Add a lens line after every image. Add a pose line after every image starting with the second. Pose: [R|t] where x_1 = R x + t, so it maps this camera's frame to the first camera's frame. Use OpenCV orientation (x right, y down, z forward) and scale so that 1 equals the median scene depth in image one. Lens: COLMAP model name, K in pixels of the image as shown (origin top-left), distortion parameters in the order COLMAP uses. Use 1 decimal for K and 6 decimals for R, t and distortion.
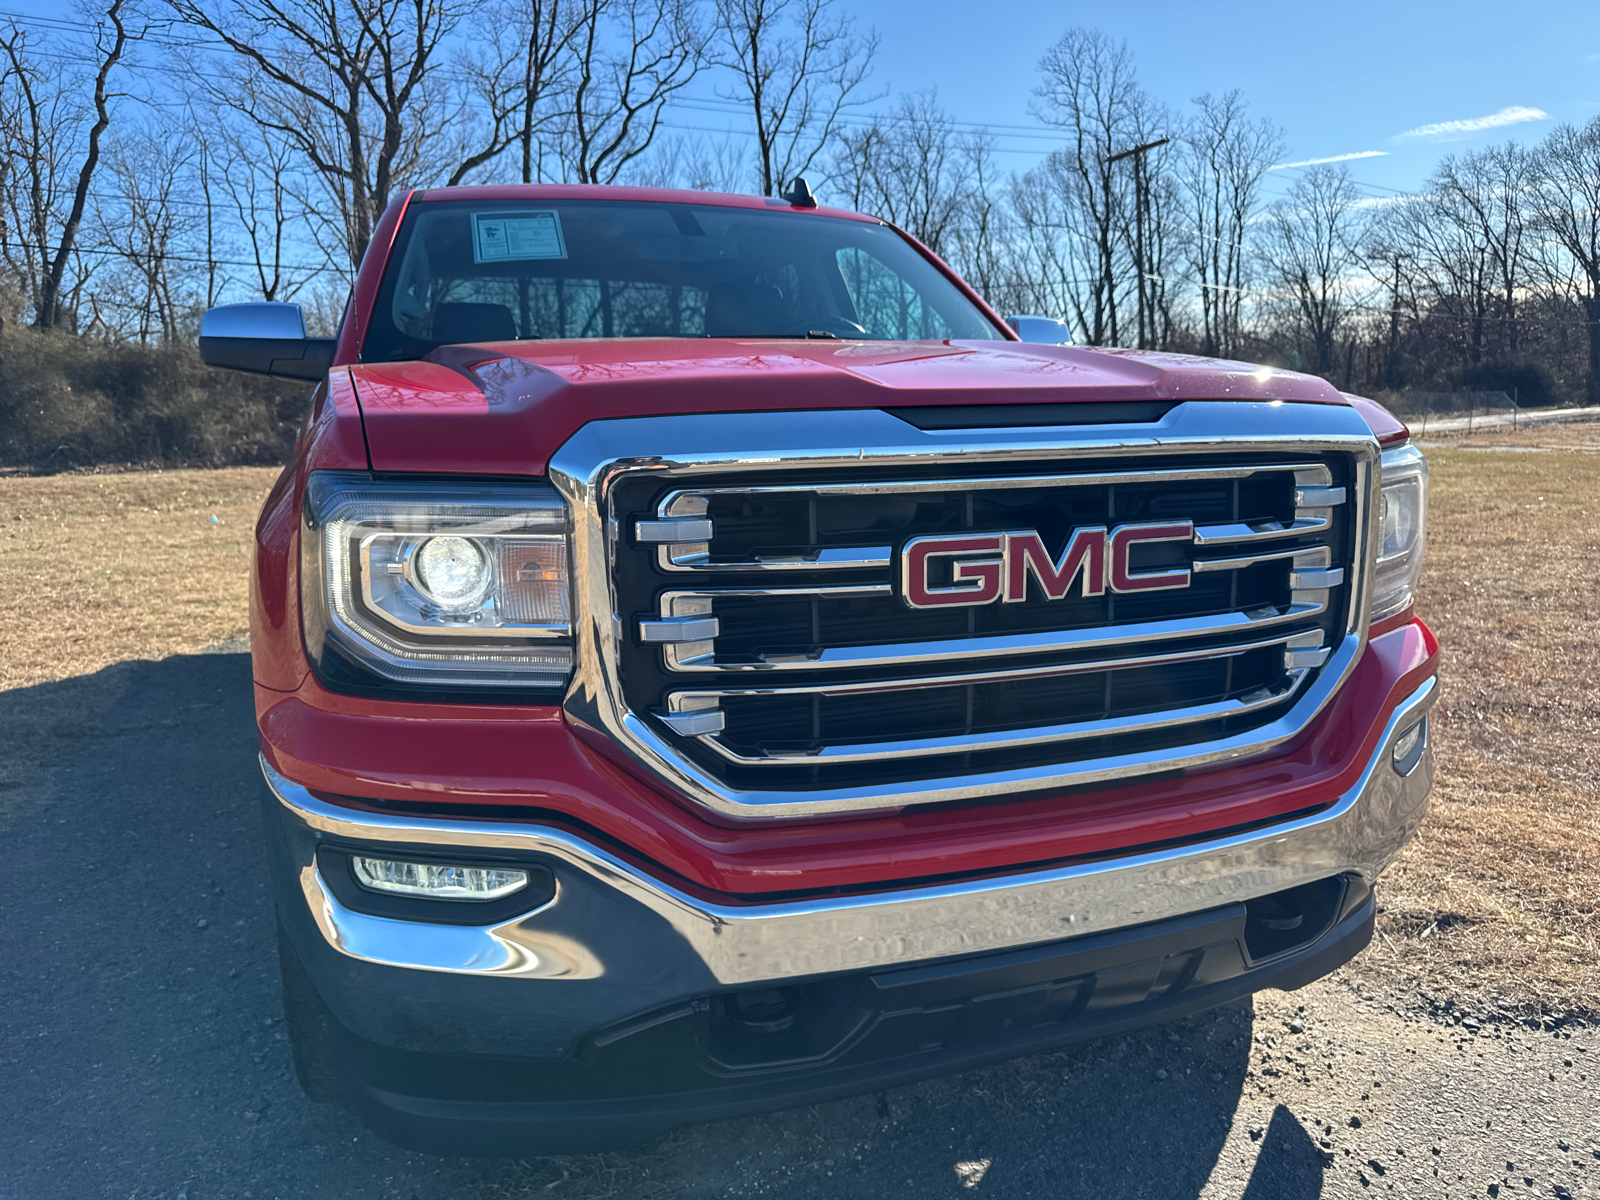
lens RADIAL K [[1153.4, 0, 793.1], [0, 1153.4, 593.1], [0, 0, 1]] dist [0.018675, -0.022339]
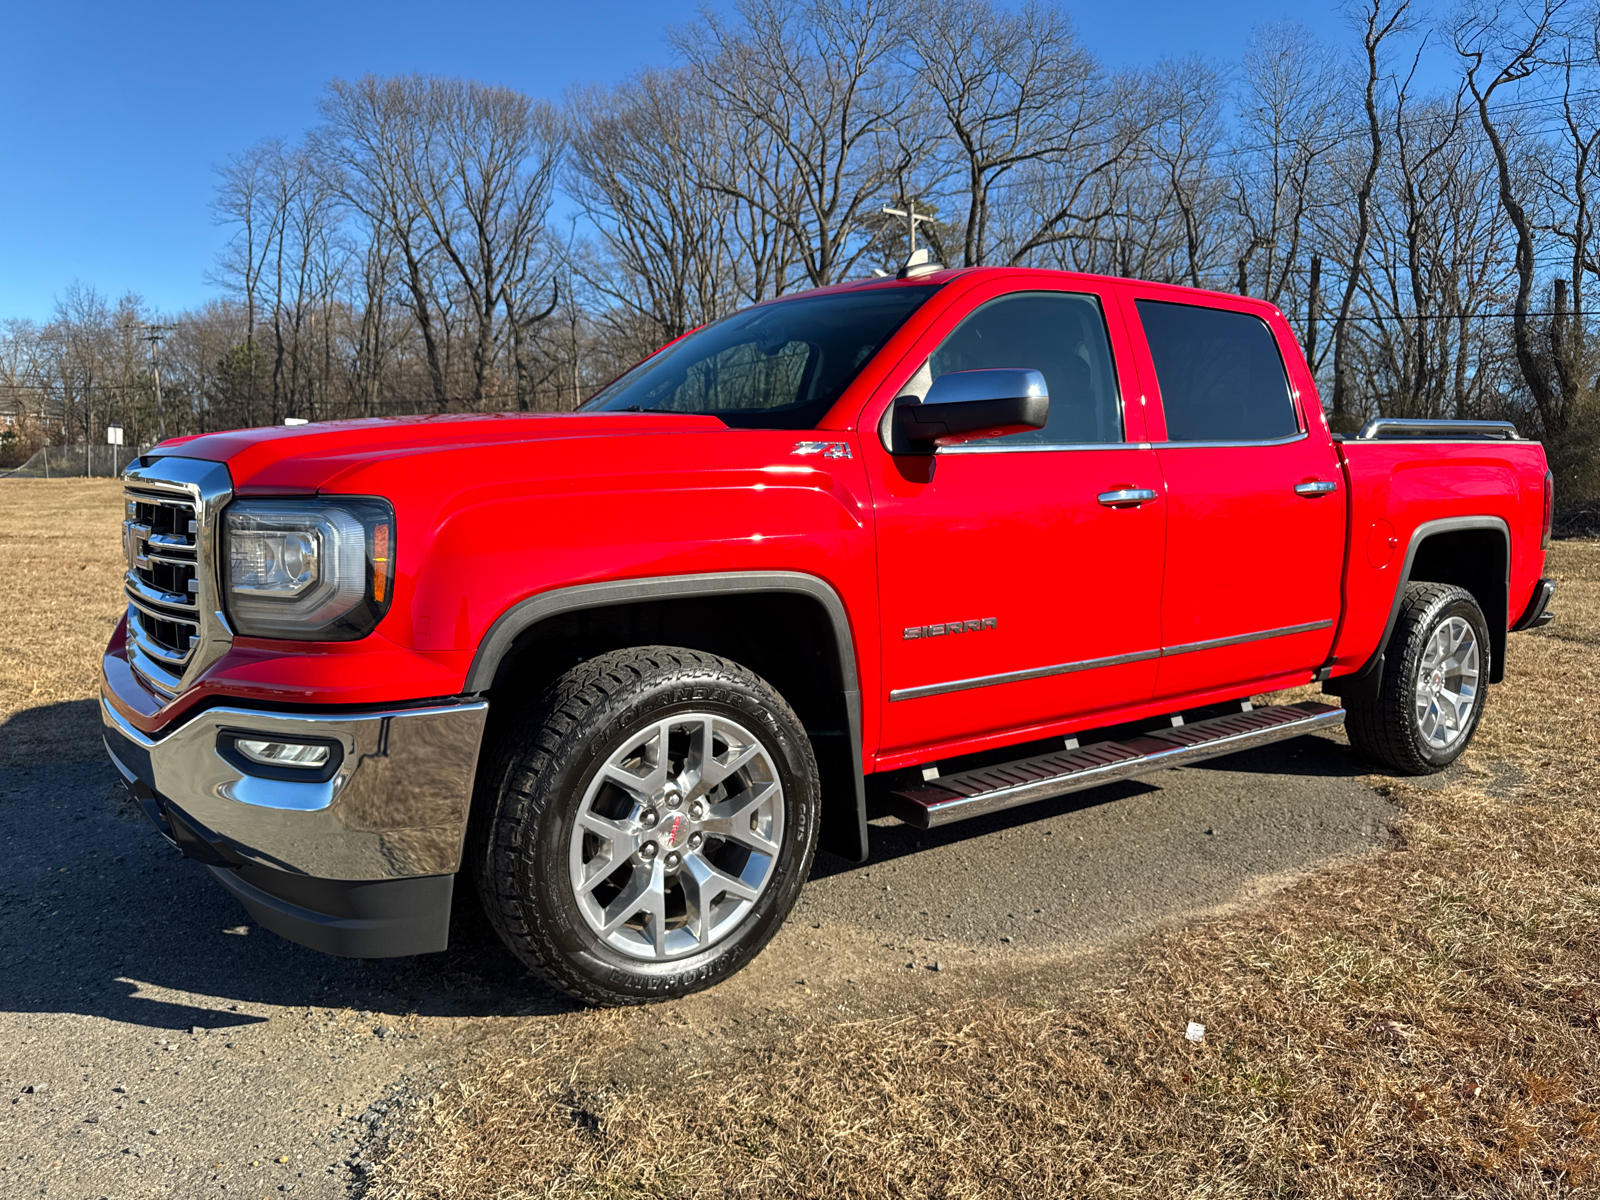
lens RADIAL K [[1153.4, 0, 801.7], [0, 1153.4, 600.9], [0, 0, 1]] dist [0.018675, -0.022339]
pose [[0.273392, 0.125692, -0.953655, 0.121253], [-0.172940, 0.981694, 0.079809, -0.014110], [0.946228, 0.143106, 0.290125, 0.079370]]
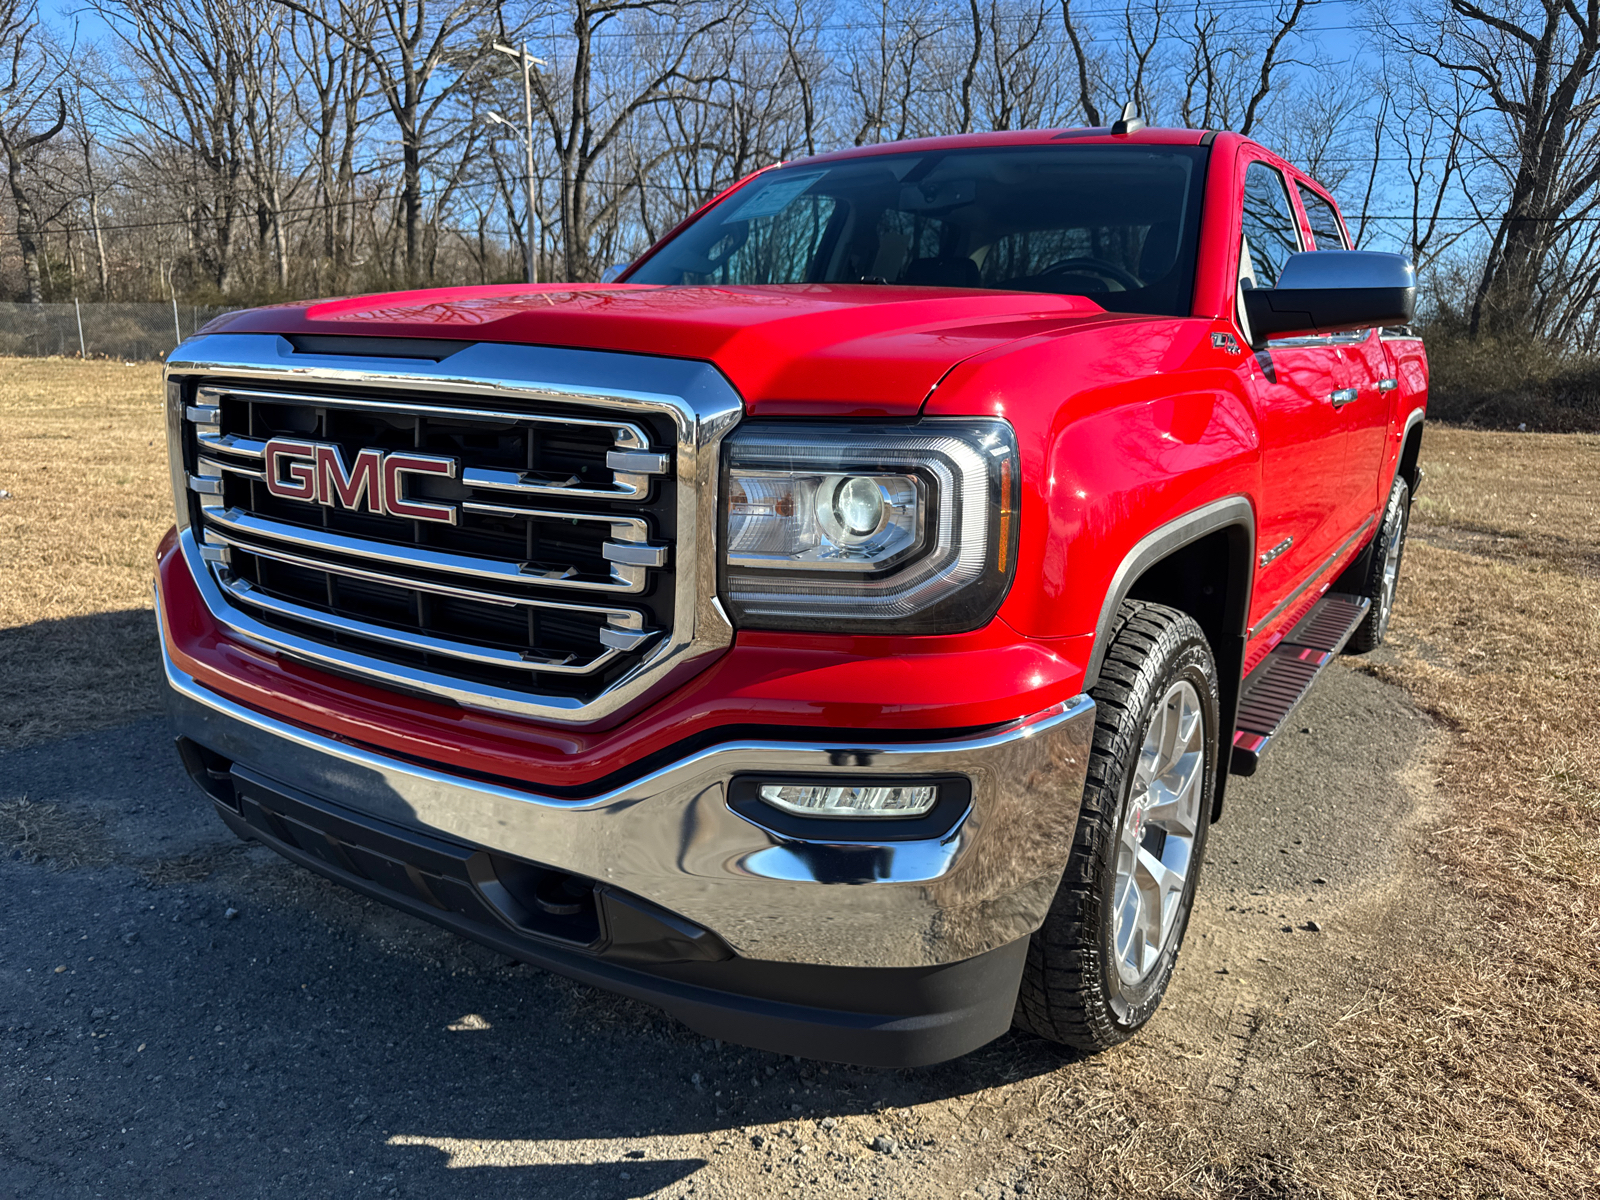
lens RADIAL K [[1153.4, 0, 805.9], [0, 1153.4, 598.4], [0, 0, 1]] dist [0.018675, -0.022339]
pose [[0.598334, 0.201597, -0.775471, 0.075204], [-0.171064, 0.977656, 0.122170, -0.006730], [0.782773, 0.059557, 0.619451, 0.034852]]
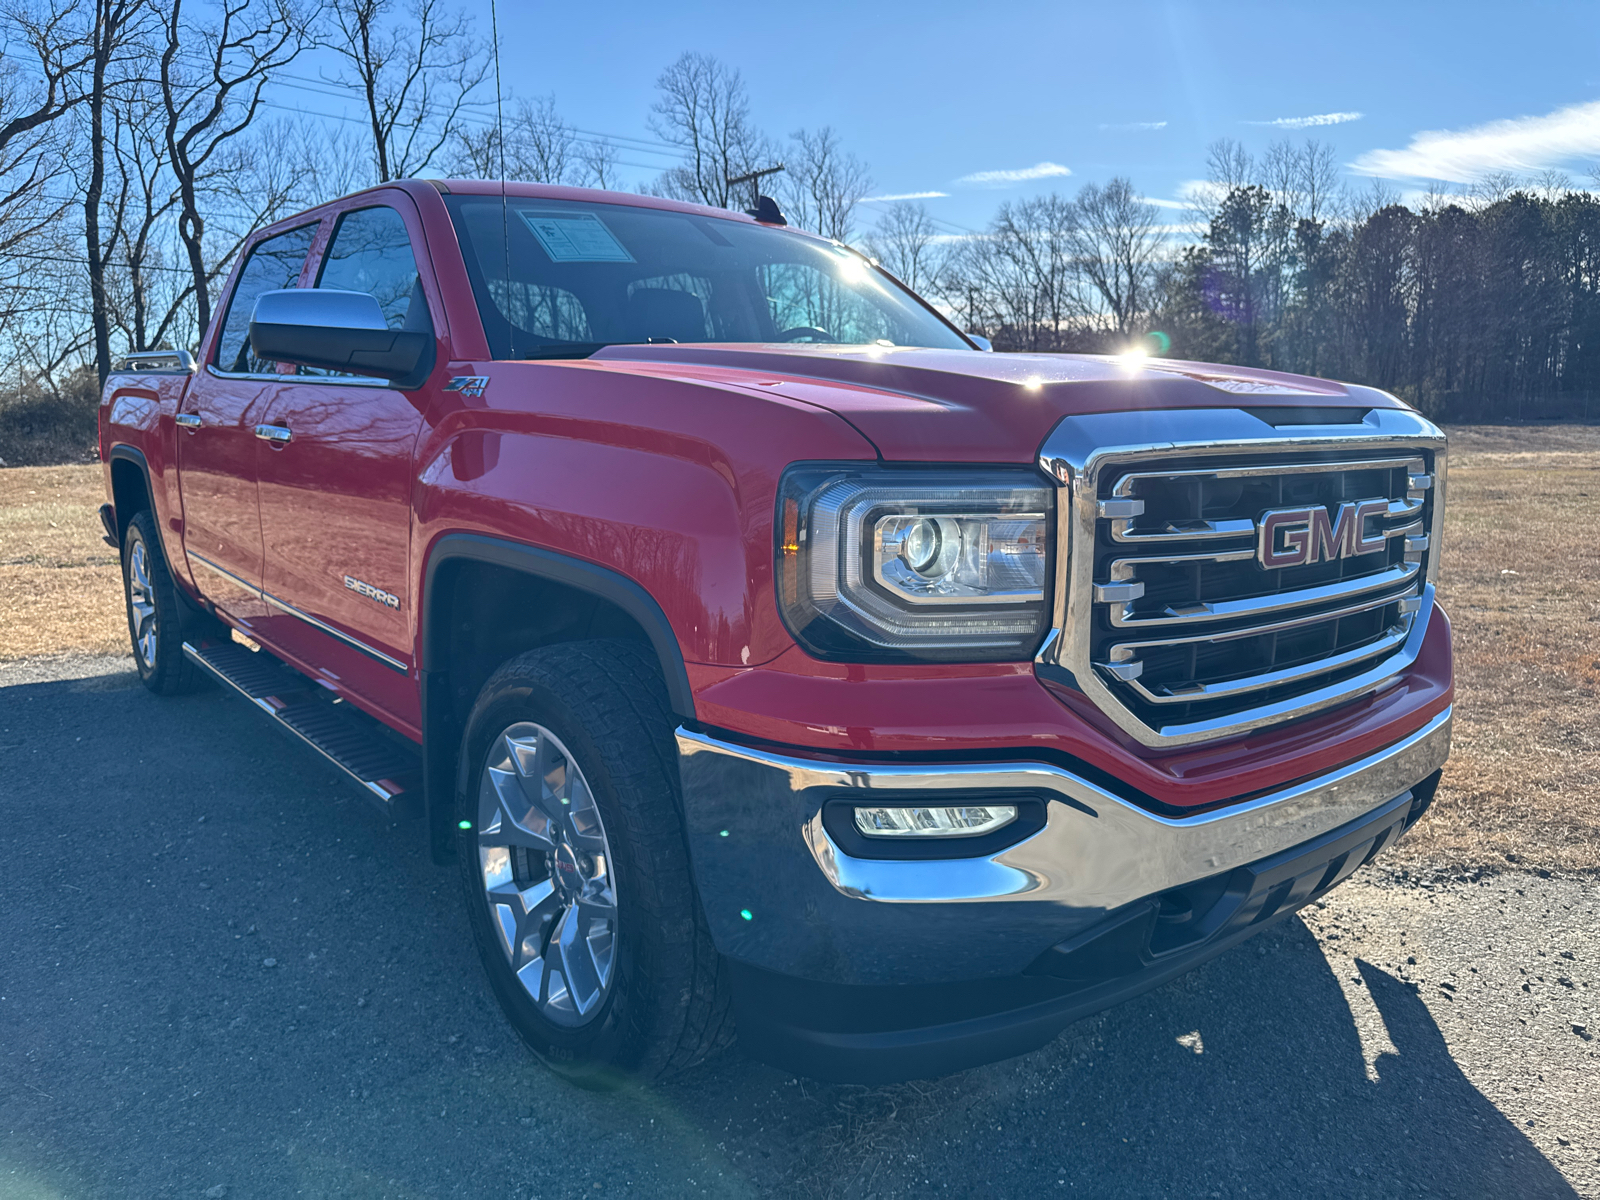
lens RADIAL K [[1153.4, 0, 796.5], [0, 1153.4, 590.3], [0, 0, 1]] dist [0.018675, -0.022339]
pose [[0.942755, -0.036231, 0.331514, -0.040637], [0.039698, 0.999205, -0.003688, 0.001079], [-0.331116, 0.016638, 0.943443, -0.000801]]
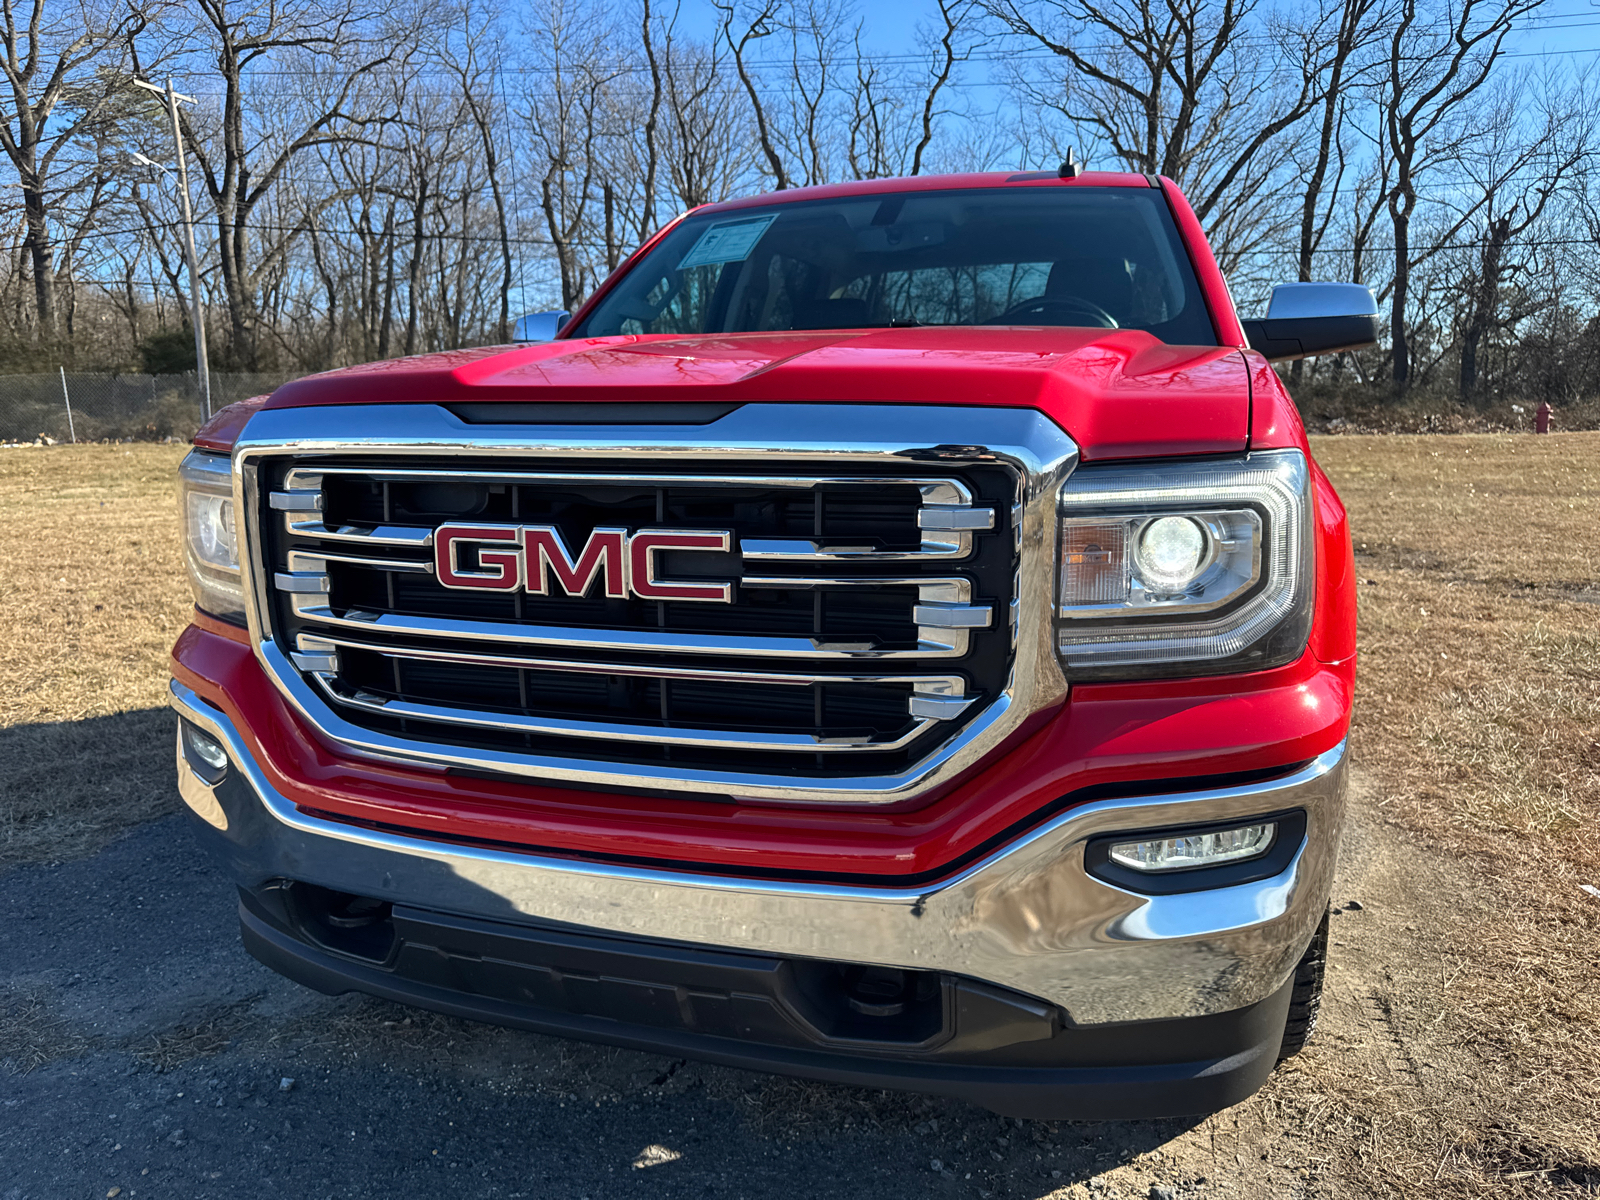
lens RADIAL K [[1153.4, 0, 794.3], [0, 1153.4, 599.9], [0, 0, 1]] dist [0.018675, -0.022339]
pose [[0.783836, 0.115100, -0.610208, 0.053387], [-0.101268, 0.993210, 0.057262, -0.003685], [0.612655, 0.016911, 0.790169, 0.017312]]
